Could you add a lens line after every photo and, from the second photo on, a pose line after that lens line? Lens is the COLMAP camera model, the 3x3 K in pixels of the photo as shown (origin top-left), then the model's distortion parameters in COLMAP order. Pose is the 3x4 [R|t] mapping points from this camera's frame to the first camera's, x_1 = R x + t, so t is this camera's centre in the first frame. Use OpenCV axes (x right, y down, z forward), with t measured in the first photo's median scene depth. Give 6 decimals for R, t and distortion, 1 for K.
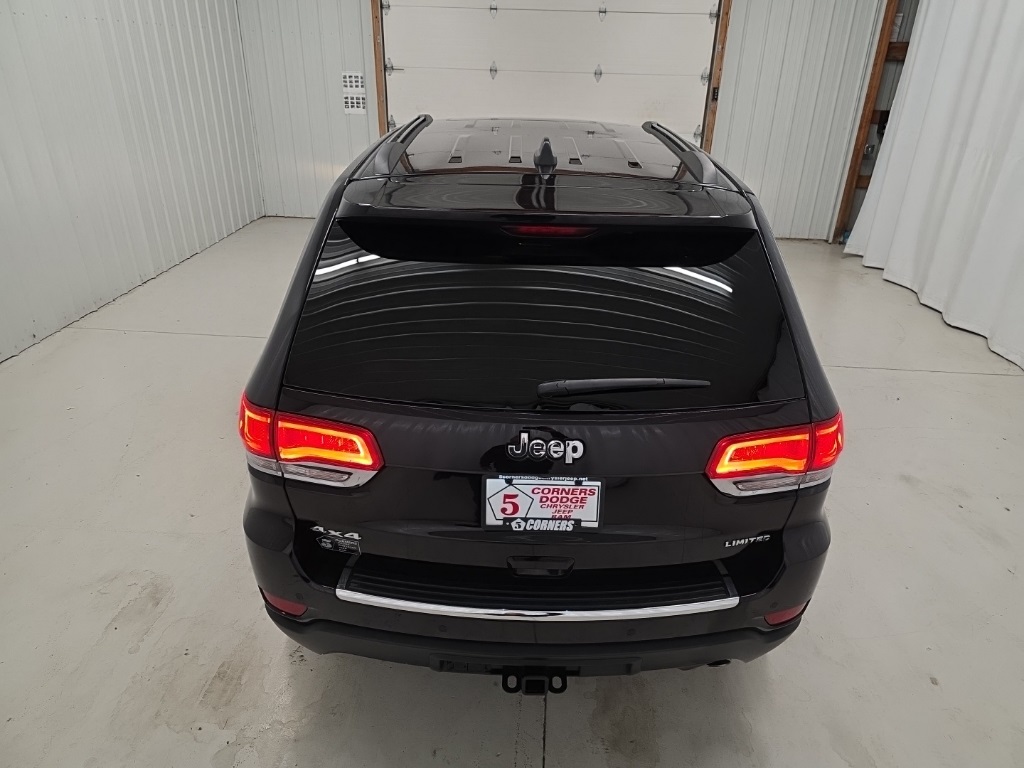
lens RADIAL K [[695.3, 0, 516.4], [0, 695.3, 374.6], [0, 0, 1]] dist [0.050530, -0.048320]
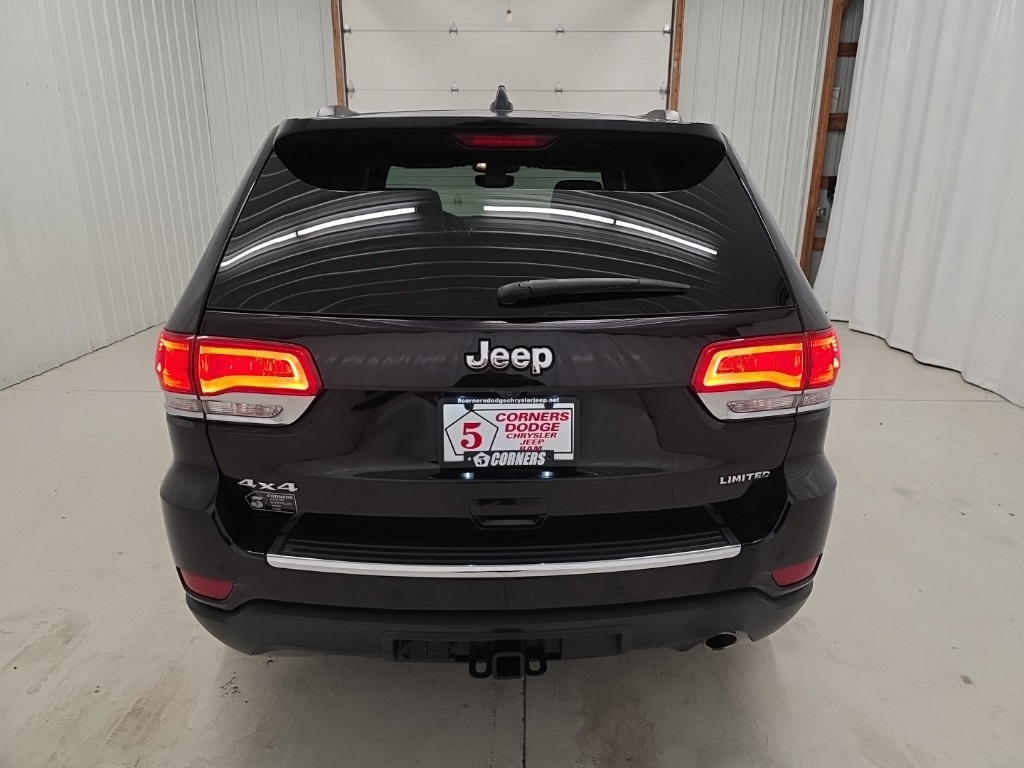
lens RADIAL K [[695.3, 0, 516.4], [0, 695.3, 374.6], [0, 0, 1]] dist [0.050530, -0.048320]
pose [[0.998679, -0.032174, 0.040060, 0.013833], [0.037981, 0.987363, -0.153858, 0.229852], [-0.034603, 0.155177, 0.987281, 0.124441]]
